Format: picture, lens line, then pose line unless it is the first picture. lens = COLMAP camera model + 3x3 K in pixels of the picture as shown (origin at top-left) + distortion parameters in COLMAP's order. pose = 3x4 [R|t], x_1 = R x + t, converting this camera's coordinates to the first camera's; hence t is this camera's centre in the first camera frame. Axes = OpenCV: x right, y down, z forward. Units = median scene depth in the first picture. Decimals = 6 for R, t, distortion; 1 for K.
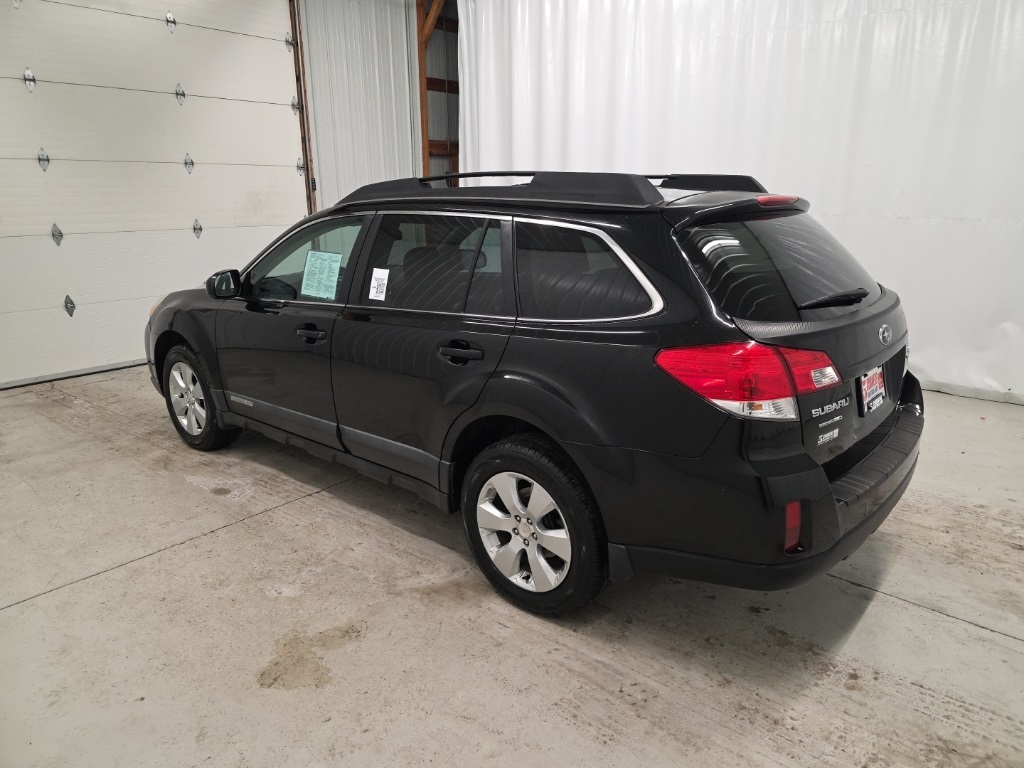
lens RADIAL K [[677.7, 0, 512.0], [0, 677.7, 384.0], [0, 0, 1]] dist [0.056412, -0.046623]
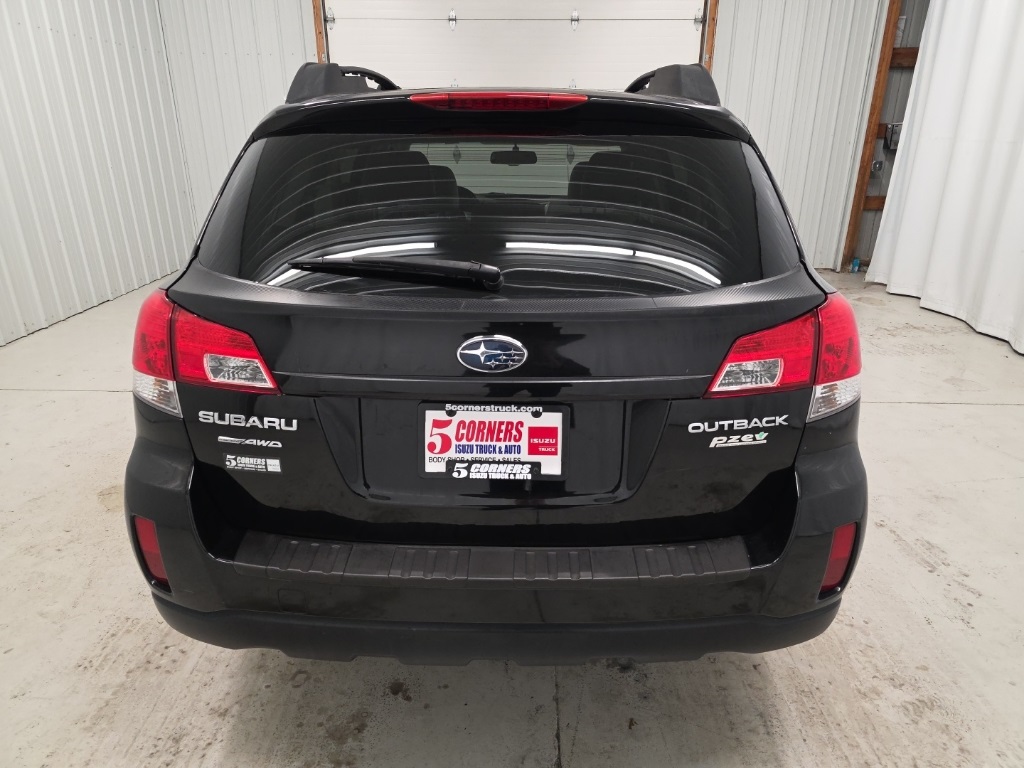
lens RADIAL K [[695.3, 0, 520.0], [0, 695.3, 379.0], [0, 0, 1]] dist [0.049971, -0.042738]
pose [[0.645754, 0.269000, -0.714591, 0.672698], [-0.216504, 0.961983, 0.166480, -0.103850], [0.732207, 0.047206, 0.679444, 0.439803]]
